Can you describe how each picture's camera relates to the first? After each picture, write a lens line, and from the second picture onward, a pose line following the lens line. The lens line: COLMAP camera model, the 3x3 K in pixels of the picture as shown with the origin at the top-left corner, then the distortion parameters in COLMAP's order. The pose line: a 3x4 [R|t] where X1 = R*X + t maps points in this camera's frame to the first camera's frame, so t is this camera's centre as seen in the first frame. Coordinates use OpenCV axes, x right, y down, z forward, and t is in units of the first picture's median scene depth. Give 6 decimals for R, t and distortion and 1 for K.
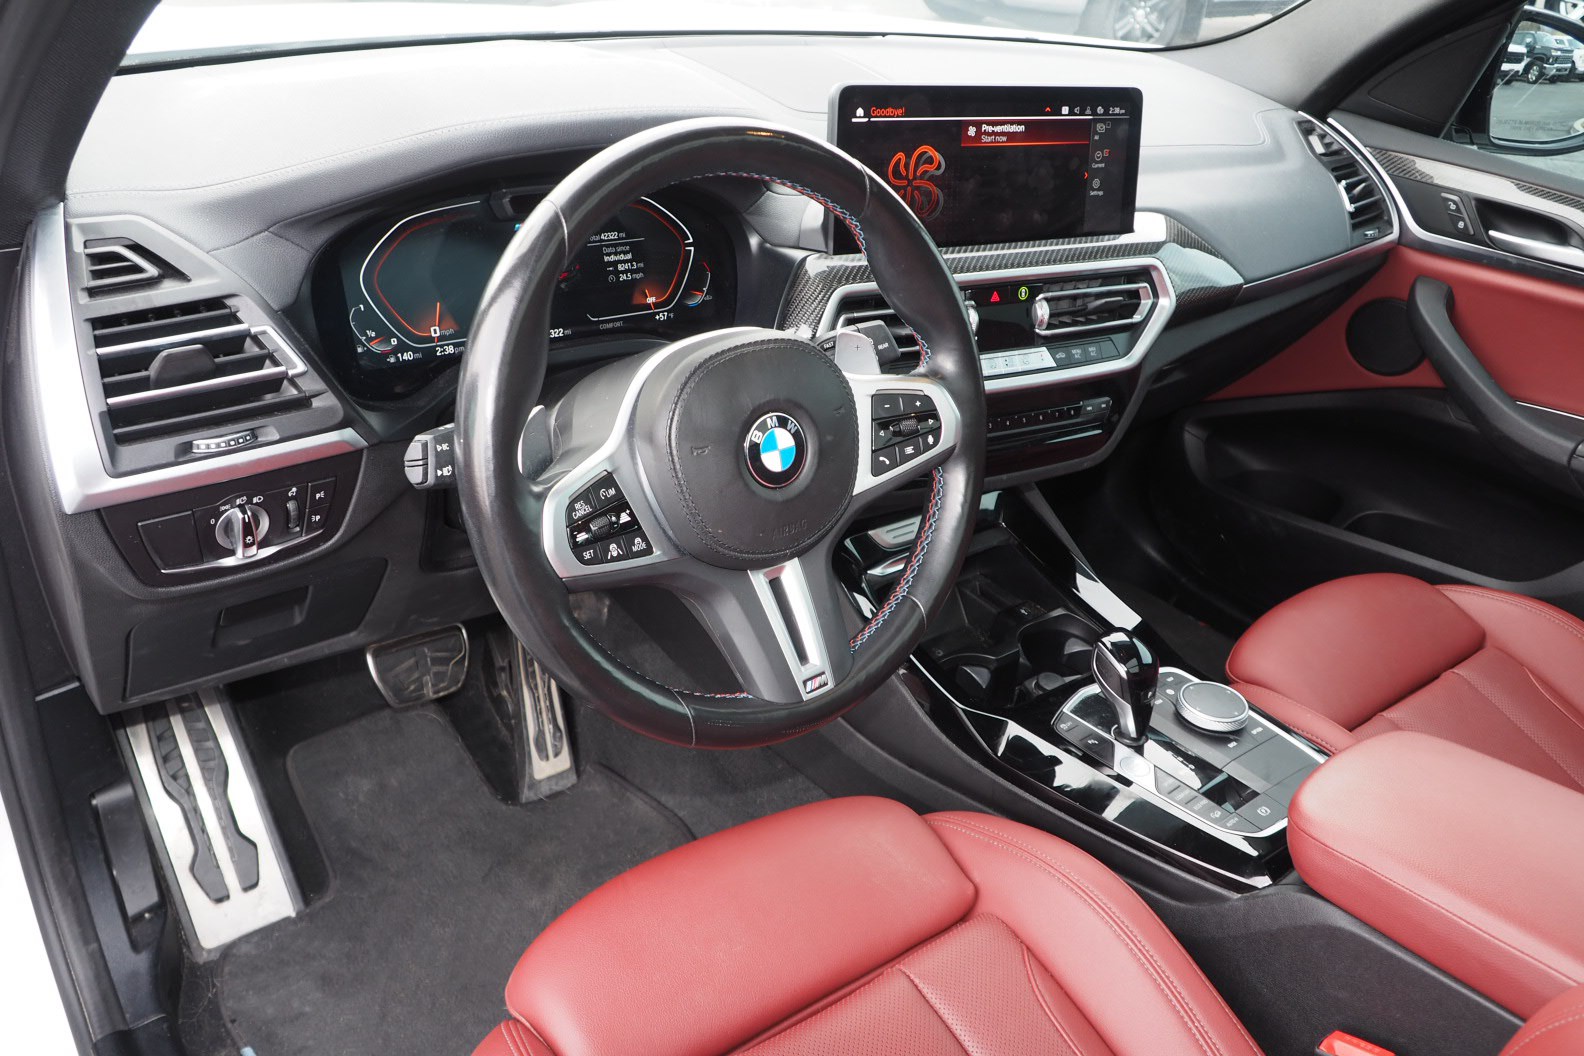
lens RADIAL K [[1220.0, 0, 792.0], [0, 1220.0, 528.0], [0, 0, 1]] dist [-0.002516, 0.008640]
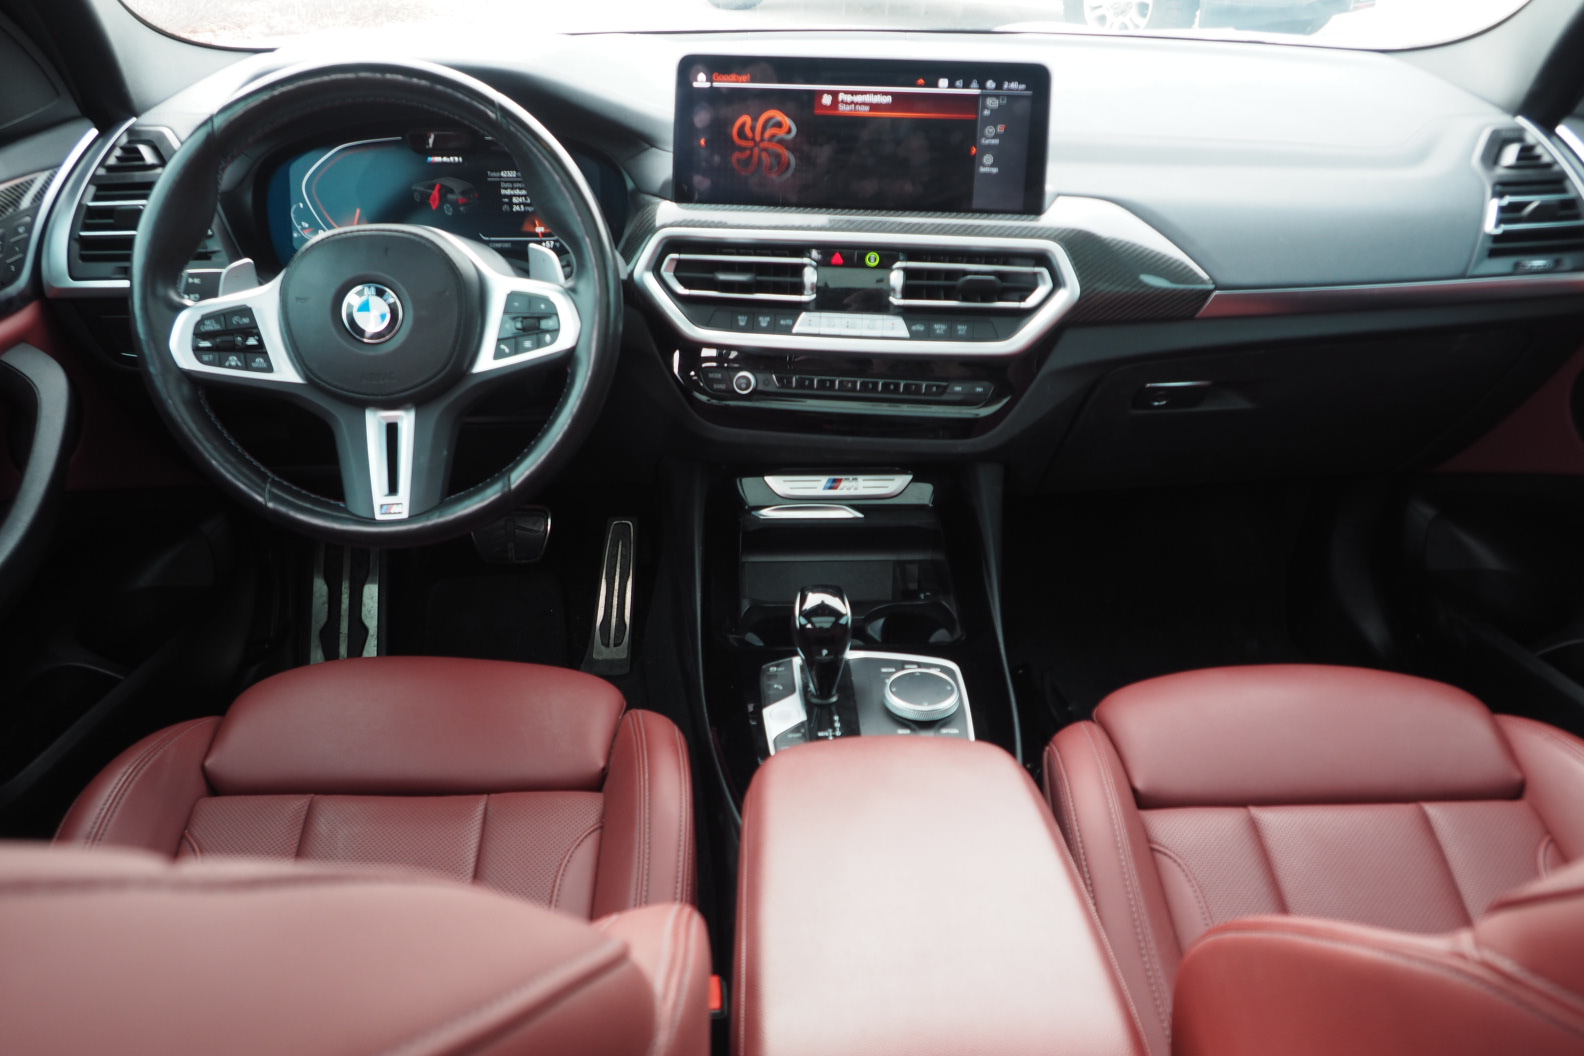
lens RADIAL K [[1220.0, 0, 792.0], [0, 1220.0, 528.0], [0, 0, 1]] dist [-0.002516, 0.008640]
pose [[0.812218, 0.196202, -0.549369, 0.793267], [-0.222390, 0.974766, 0.019333, 0.024008], [0.539300, 0.106472, 0.835356, 0.141642]]
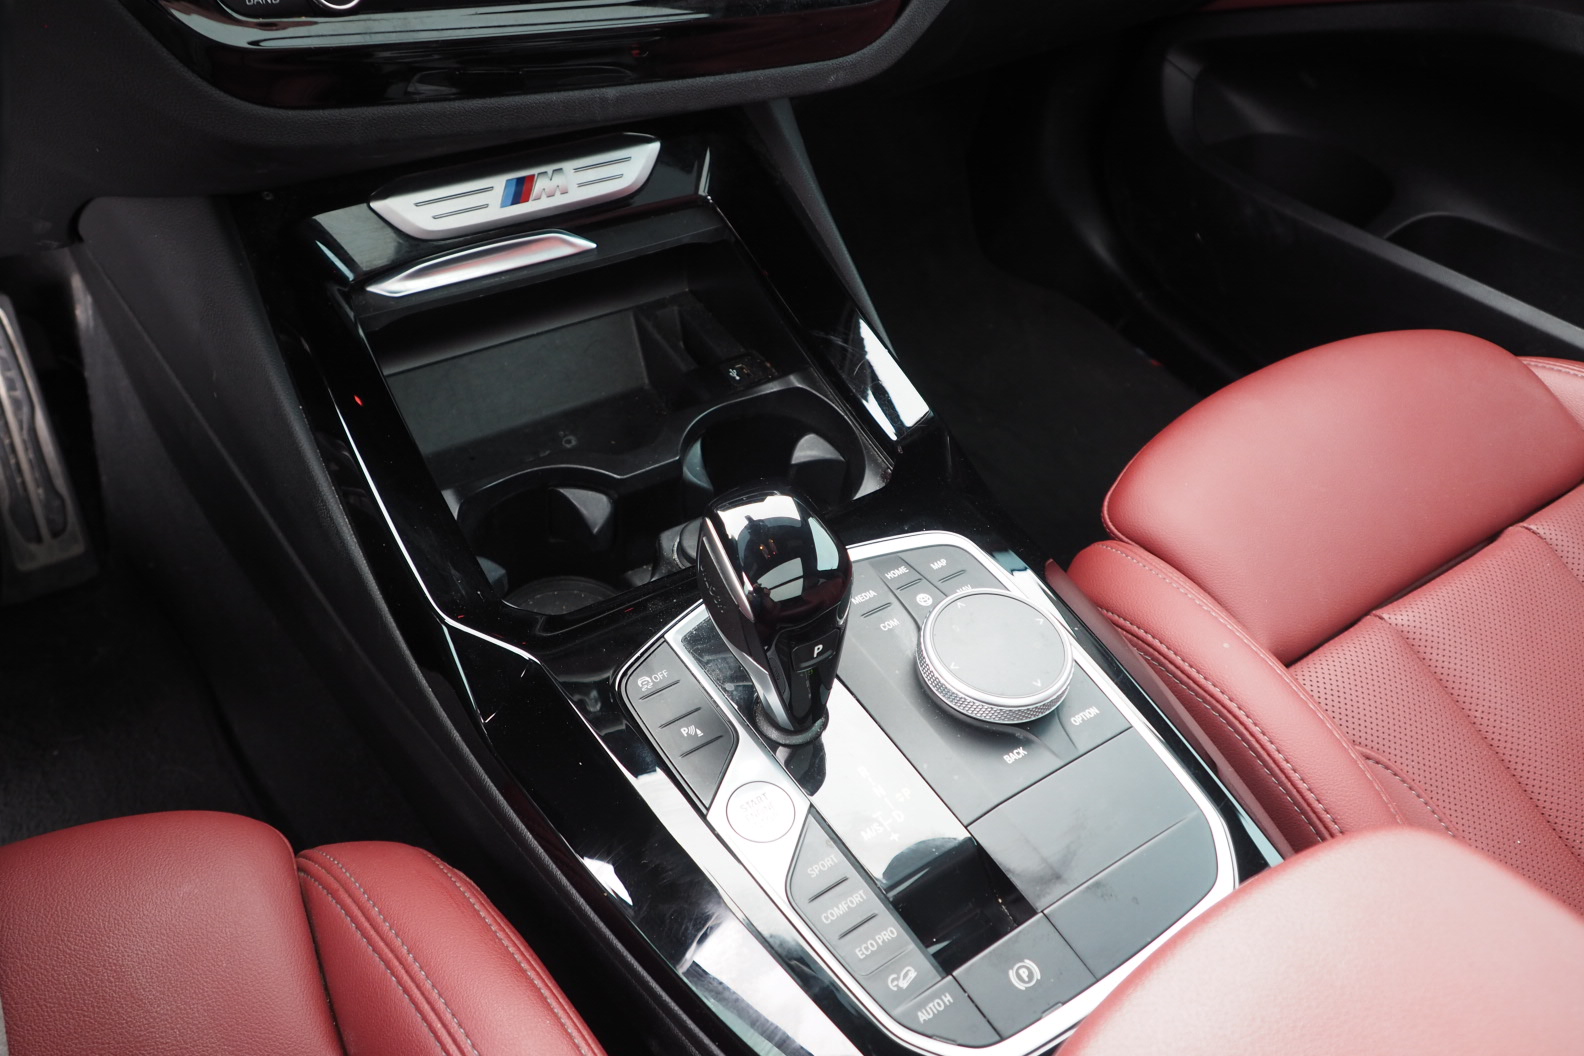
lens RADIAL K [[1167.3, 0, 764.6], [0, 1167.3, 526.1], [0, 0, 1]] dist [-0.035311, 0.001484]
pose [[0.996505, 0.069965, -0.045631, 0.288260], [-0.054068, 0.956673, 0.286102, -0.016831], [0.063672, -0.282635, 0.957112, 0.624662]]
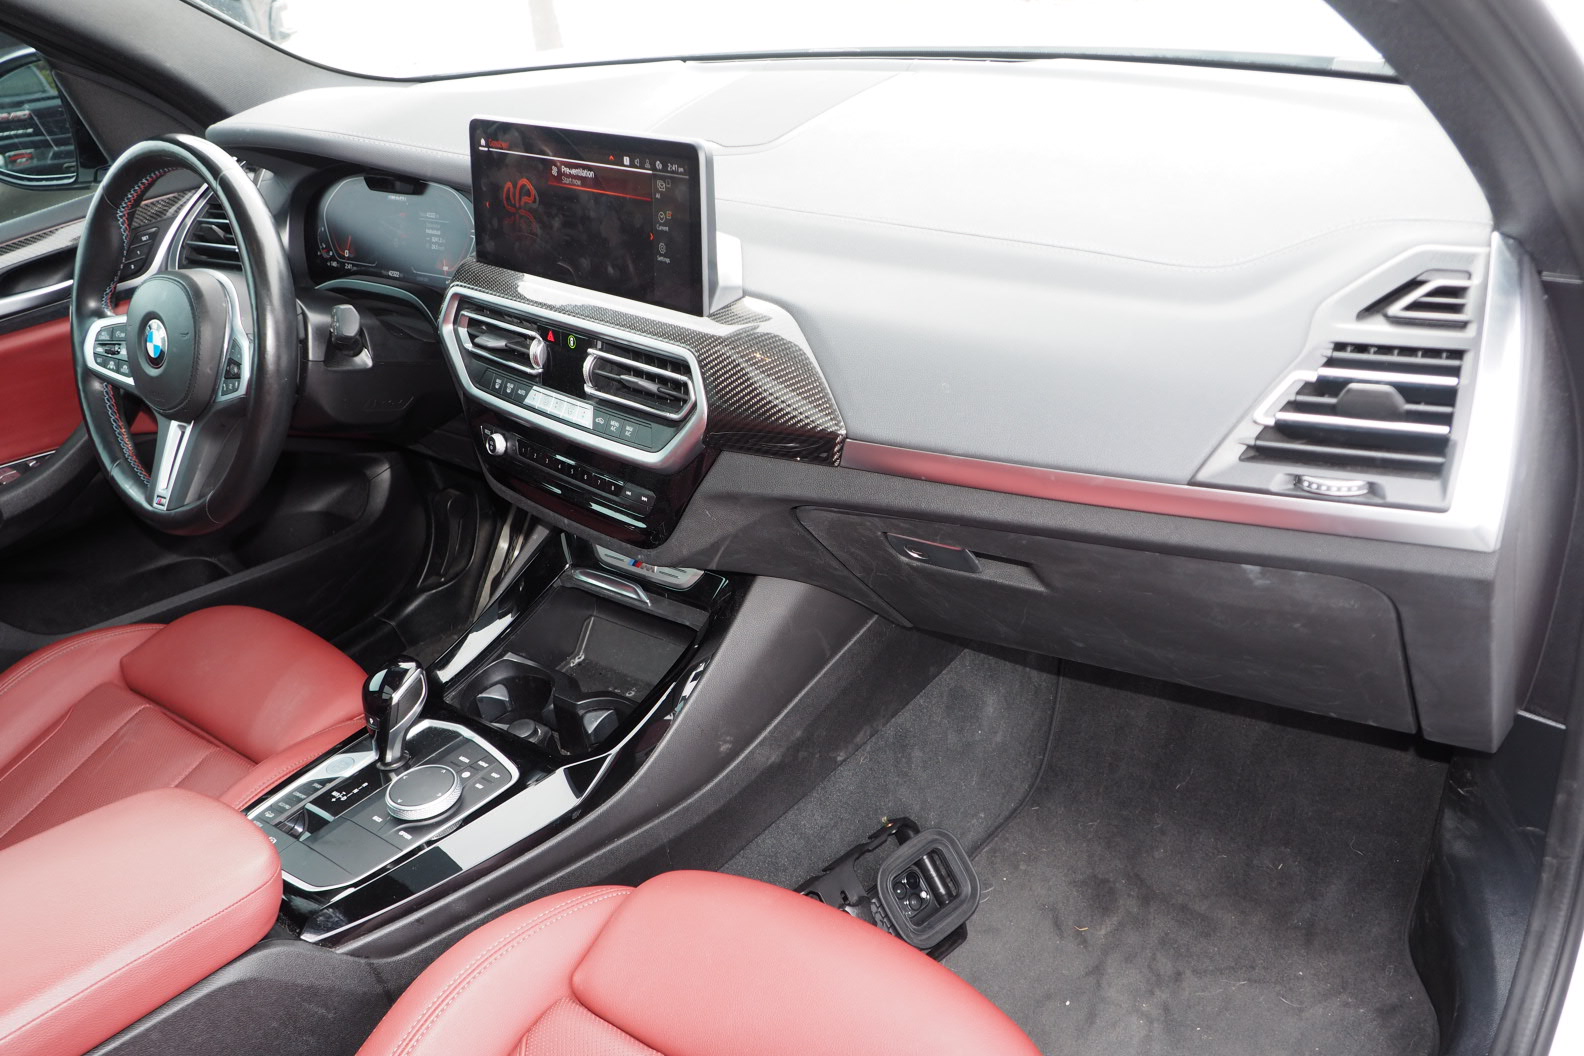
lens RADIAL K [[1300.9, 0, 792.0], [0, 1300.9, 528.0], [0, 0, 1]] dist [-0.007034, -0.003428]
pose [[0.231551, 0.352198, -0.906830, 1.302347], [-0.342173, 0.902085, 0.262984, -0.417303], [0.910660, 0.249398, 0.329391, 0.916251]]
